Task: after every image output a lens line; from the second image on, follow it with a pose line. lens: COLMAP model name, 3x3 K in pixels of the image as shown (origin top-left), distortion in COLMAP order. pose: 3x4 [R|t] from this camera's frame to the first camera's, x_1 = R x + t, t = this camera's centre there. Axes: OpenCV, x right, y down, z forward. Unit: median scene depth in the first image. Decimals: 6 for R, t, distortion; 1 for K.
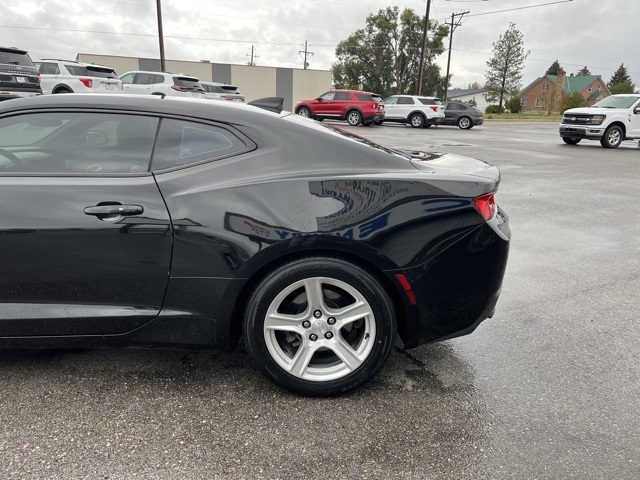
lens RADIAL K [[481.1, 0, 317.8], [0, 481.1, 238.6], [0, 0, 1]] dist [0.079792, -0.108096]
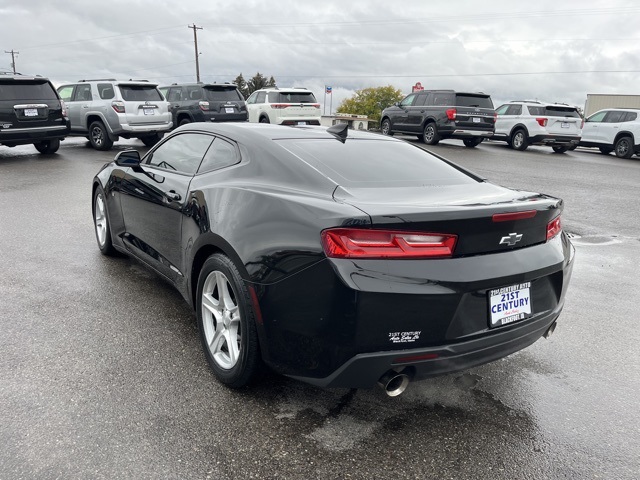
lens RADIAL K [[481.1, 0, 317.8], [0, 481.1, 238.6], [0, 0, 1]] dist [0.079792, -0.108096]
pose [[0.555034, 0.179562, -0.812216, 0.085827], [-0.243866, 0.968645, 0.047497, -0.009849], [0.795278, 0.171709, 0.581420, 0.044889]]
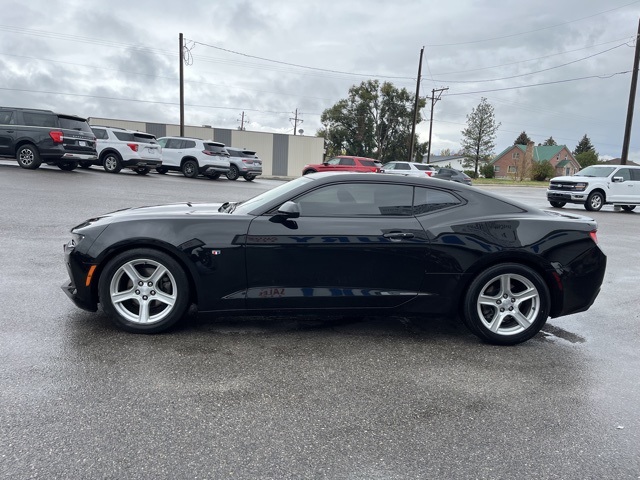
lens RADIAL K [[481.1, 0, 317.8], [0, 481.1, 238.6], [0, 0, 1]] dist [0.079792, -0.108096]
pose [[0.998821, 0.010815, 0.047315, -0.061676], [-0.004991, 0.992577, -0.121515, 0.013282], [-0.048278, 0.121136, 0.991461, -0.060693]]
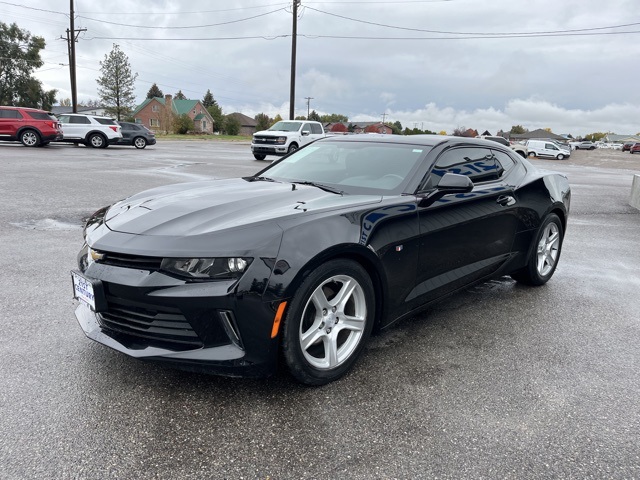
lens RADIAL K [[481.1, 0, 317.8], [0, 481.1, 238.6], [0, 0, 1]] dist [0.079792, -0.108096]
pose [[0.716857, -0.150055, 0.680881, -0.166986], [0.173578, 0.984228, 0.034158, -0.007820], [-0.675268, 0.093699, 0.731597, 0.010410]]
